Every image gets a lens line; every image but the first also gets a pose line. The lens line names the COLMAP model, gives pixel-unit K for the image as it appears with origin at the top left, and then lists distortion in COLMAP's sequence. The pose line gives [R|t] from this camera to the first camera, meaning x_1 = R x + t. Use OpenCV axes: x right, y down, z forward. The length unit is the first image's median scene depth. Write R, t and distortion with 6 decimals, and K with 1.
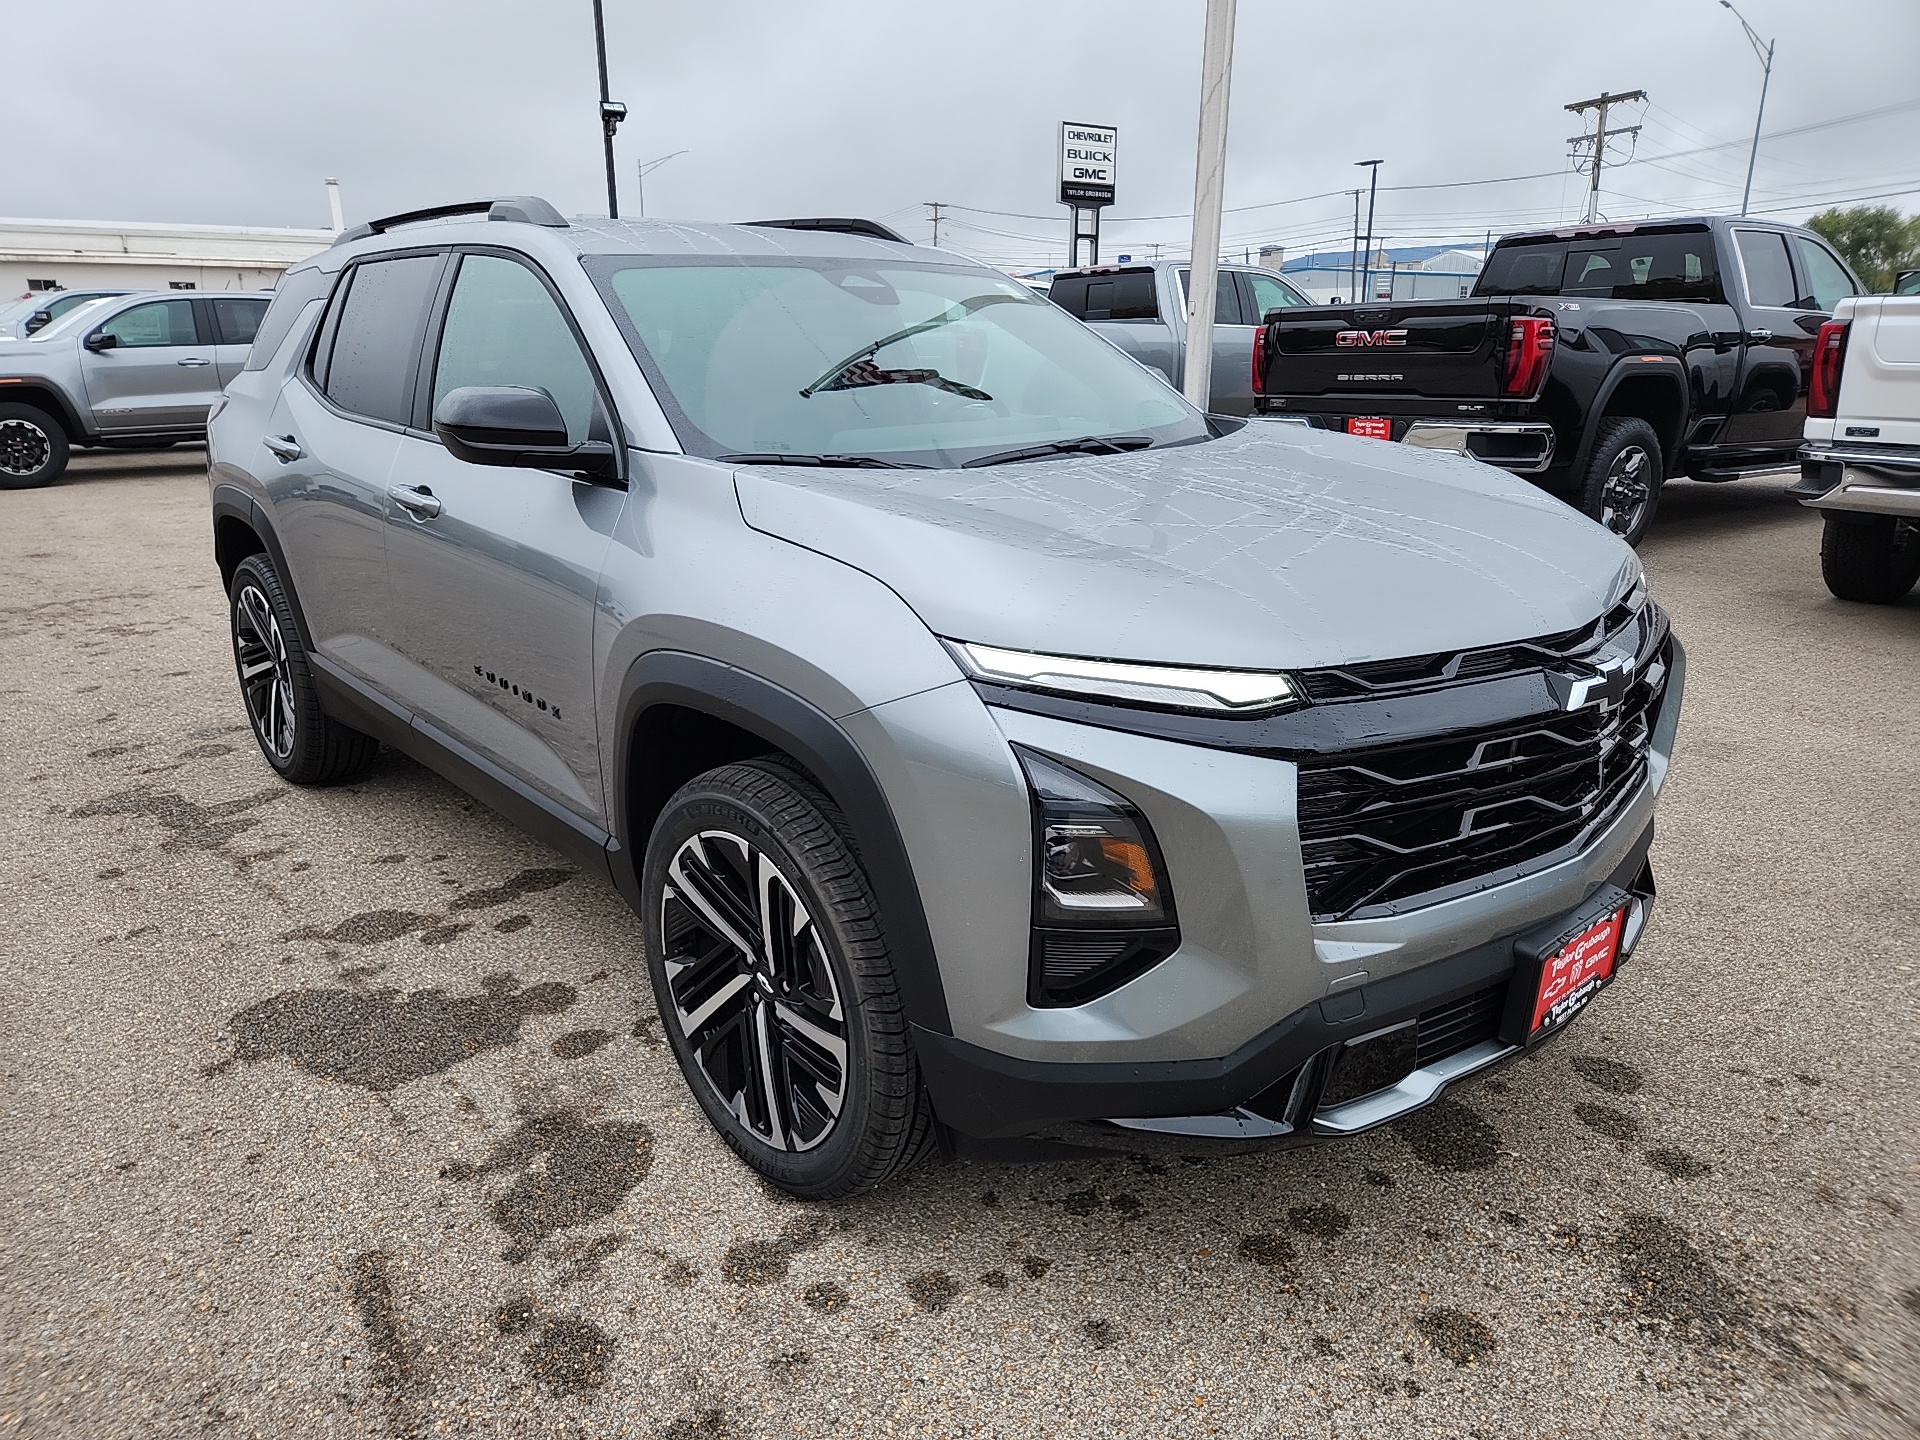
lens RADIAL K [[1285.5, 0, 951.5], [0, 1285.5, 728.0], [0, 0, 1]] dist [0.028329, 0.000176]
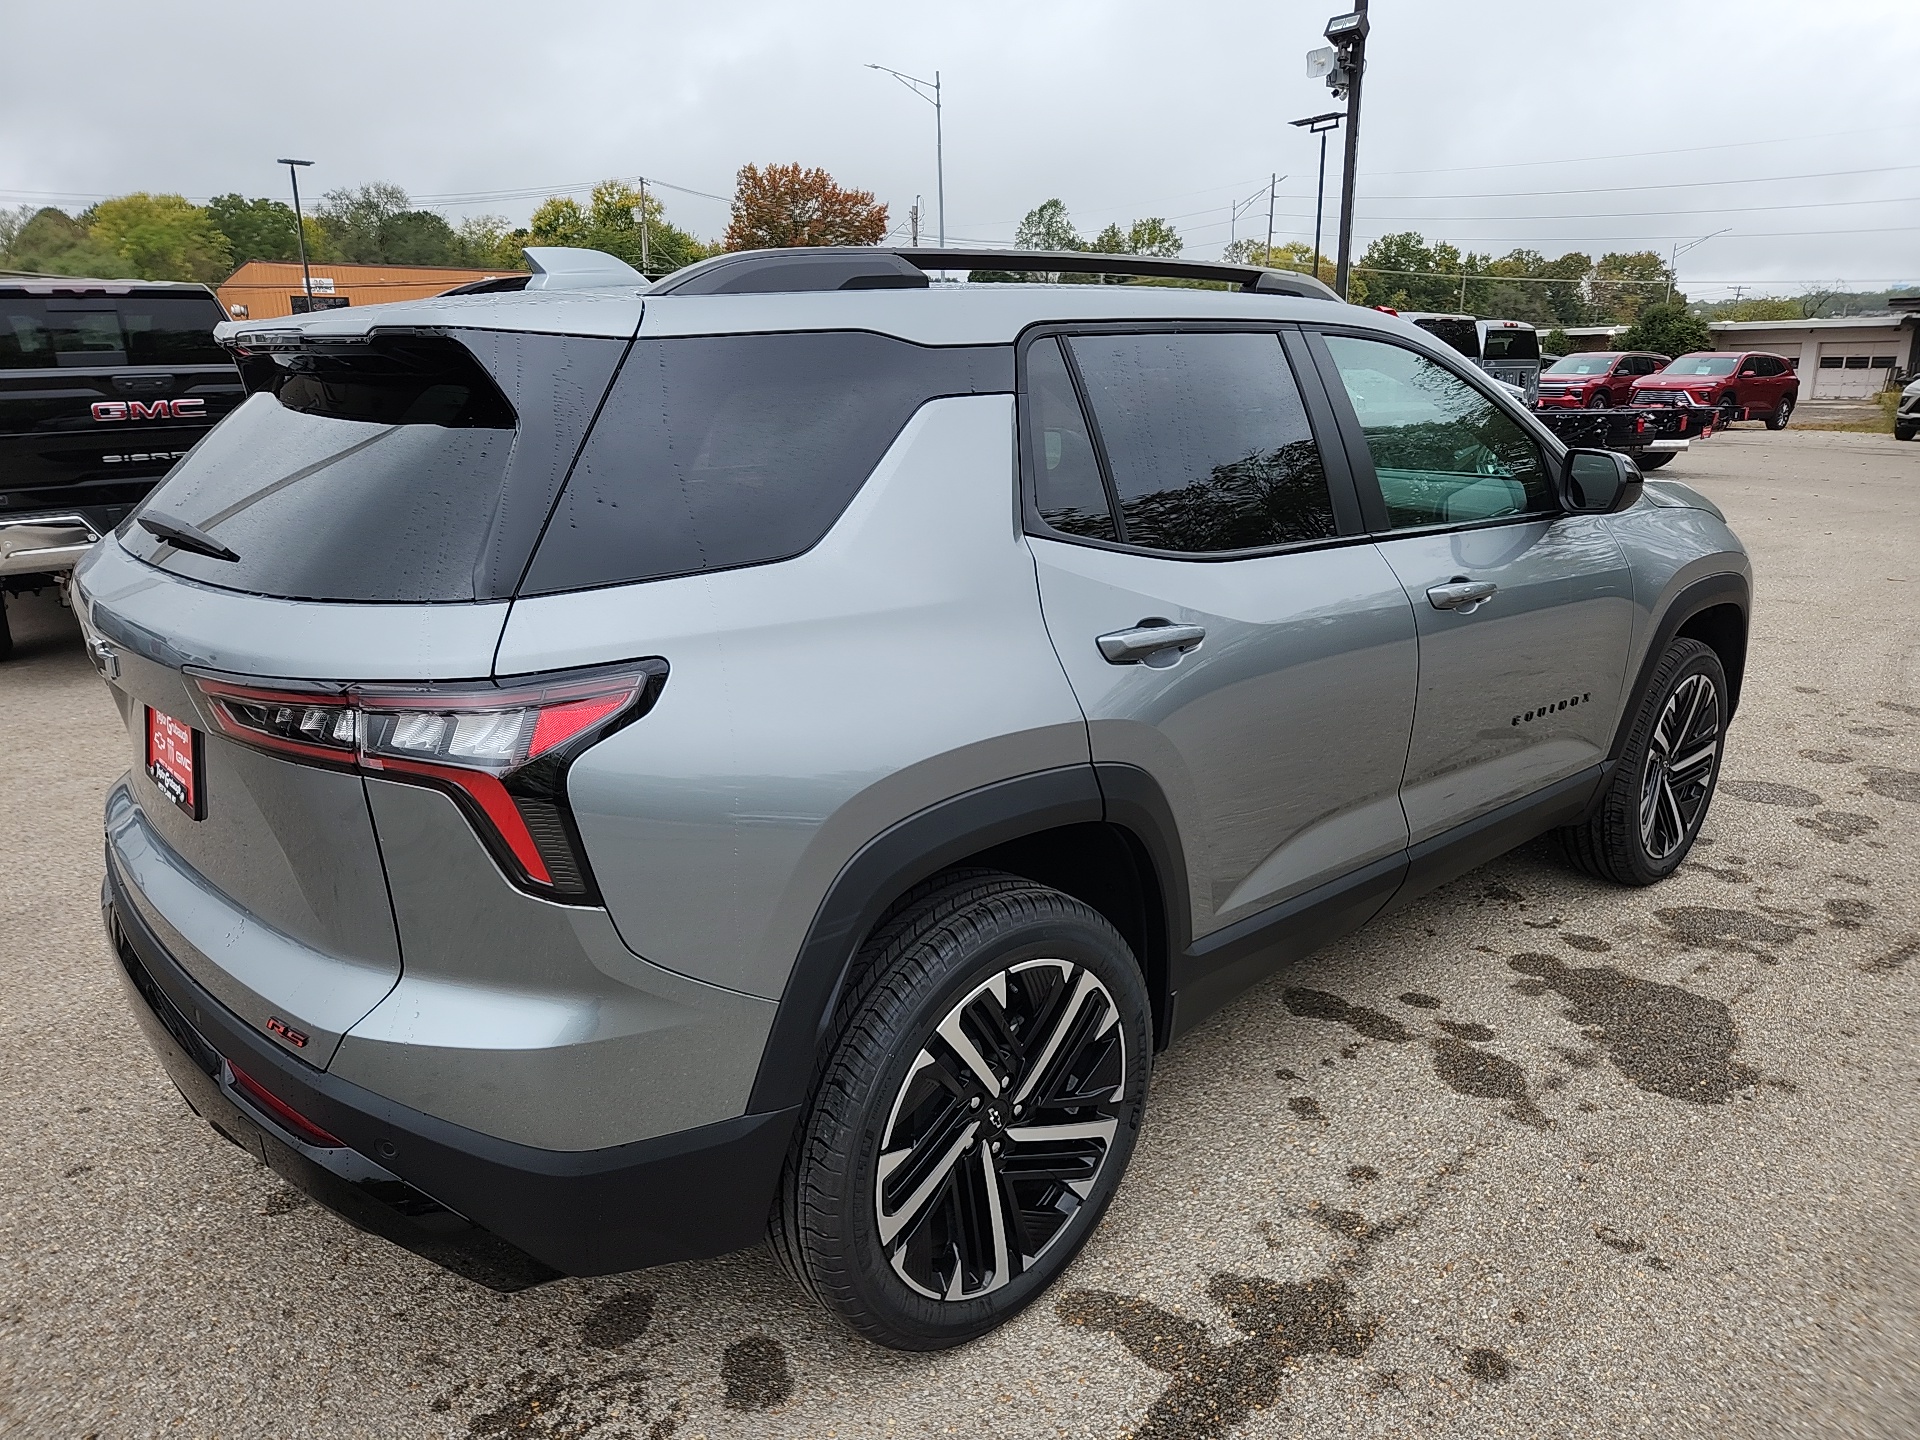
lens RADIAL K [[1285.5, 0, 951.8], [0, 1285.5, 718.2], [0, 0, 1]] dist [0.028329, 0.000176]
pose [[-0.005009, -0.266127, 0.963925, -1.065306], [0.309652, 0.916145, 0.254545, -0.353944], [-0.950837, 0.299757, 0.077818, 1.035120]]
